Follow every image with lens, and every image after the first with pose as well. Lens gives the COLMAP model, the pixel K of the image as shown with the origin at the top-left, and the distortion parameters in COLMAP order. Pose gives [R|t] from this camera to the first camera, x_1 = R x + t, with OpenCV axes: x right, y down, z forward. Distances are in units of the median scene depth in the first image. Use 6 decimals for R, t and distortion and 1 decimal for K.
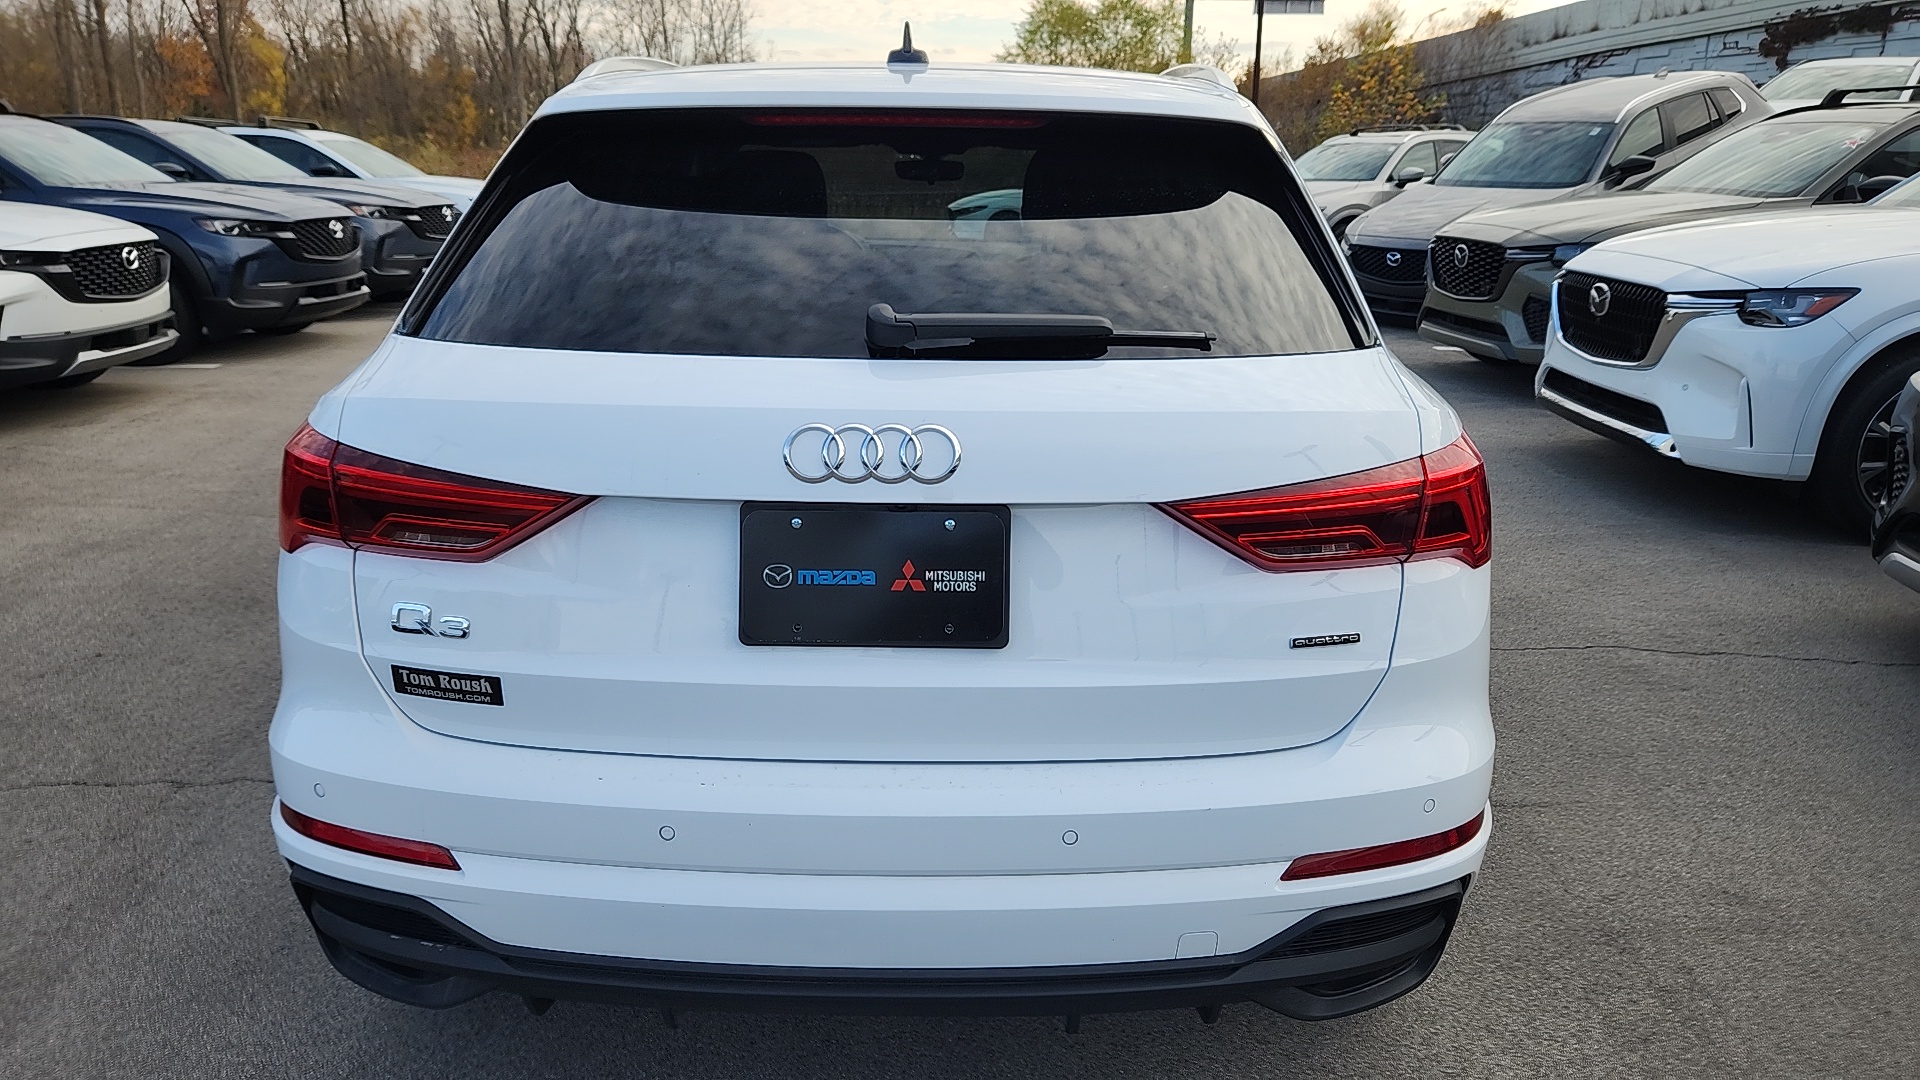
lens RADIAL K [[1384.8, 0, 955.7], [0, 1384.8, 533.7], [0, 0, 1]] dist [0.047570, -0.014038]
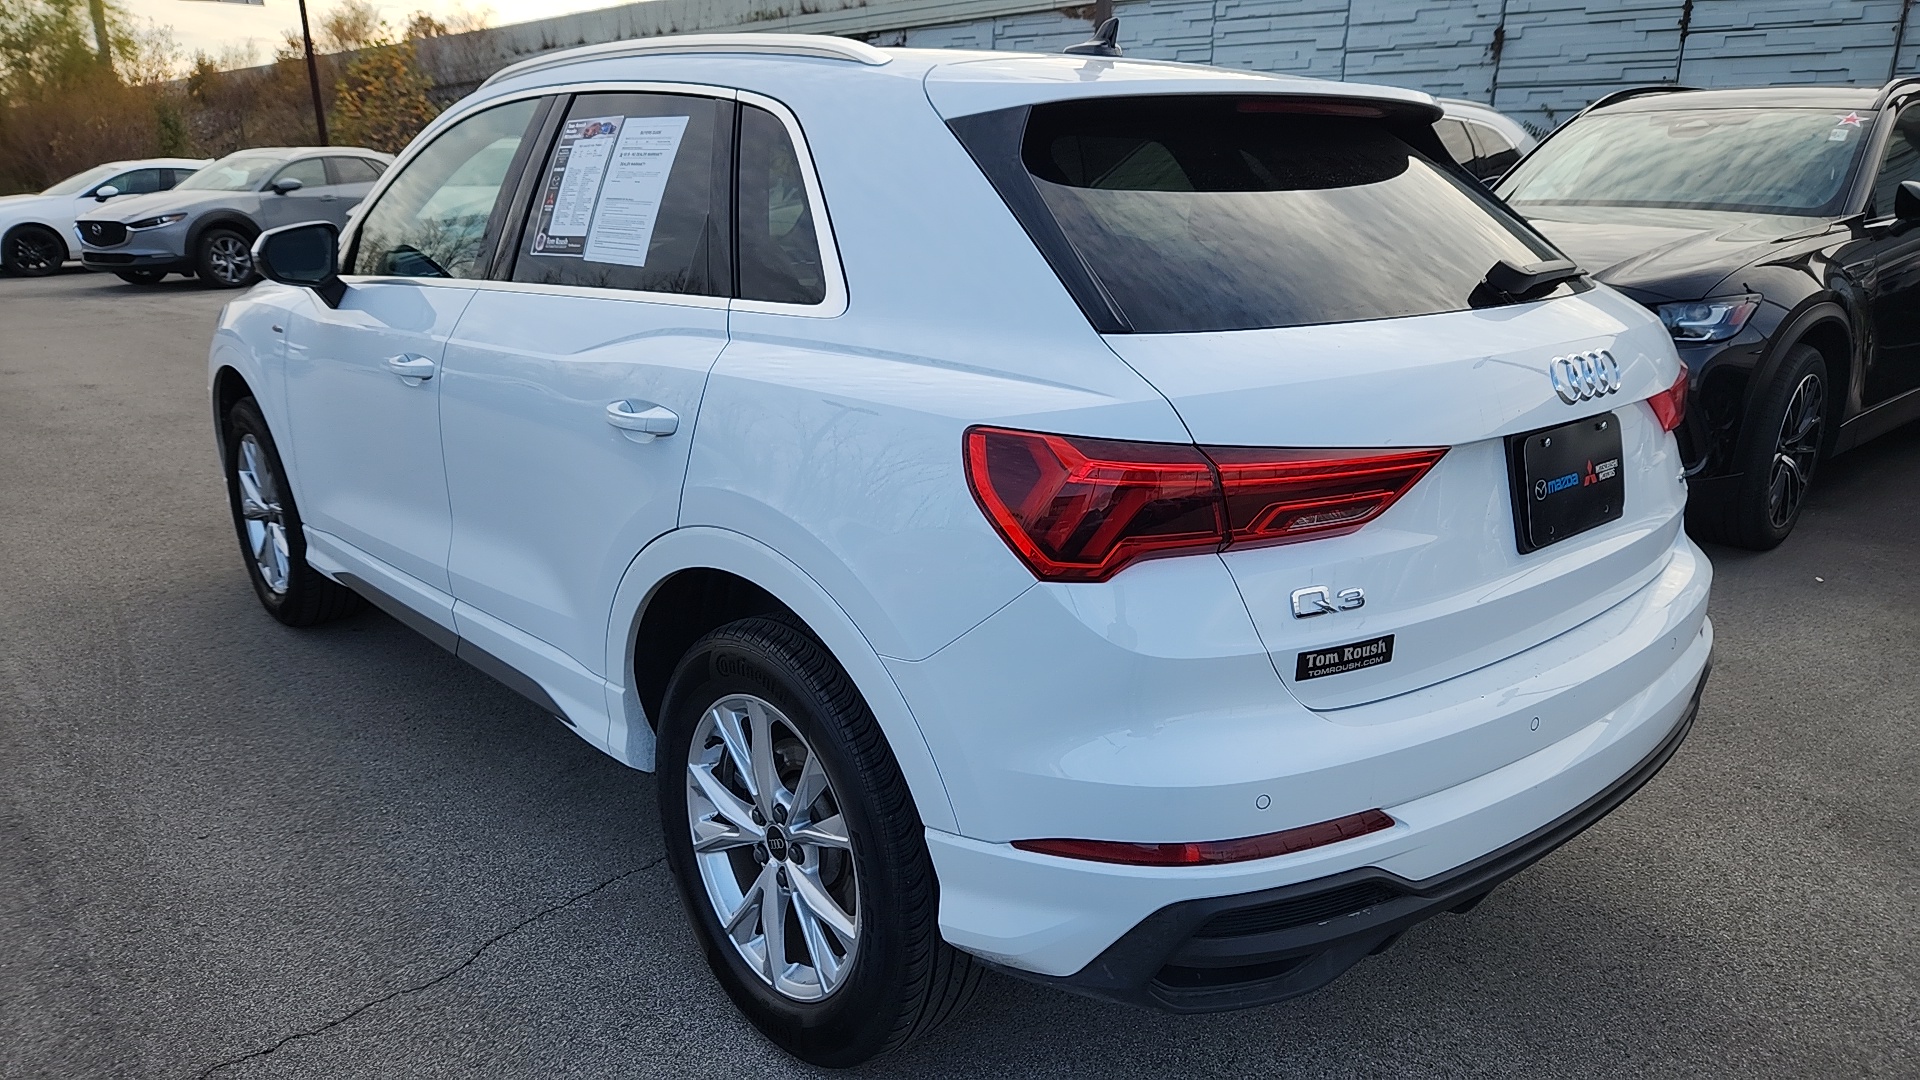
lens RADIAL K [[1384.8, 0, 967.9], [0, 1384.8, 548.6], [0, 0, 1]] dist [0.047570, -0.014038]
pose [[0.727446, -0.195015, 0.657869, -0.905400], [0.191394, 0.978378, 0.078389, -0.075775], [-0.658932, 0.068888, 0.749041, 0.307685]]
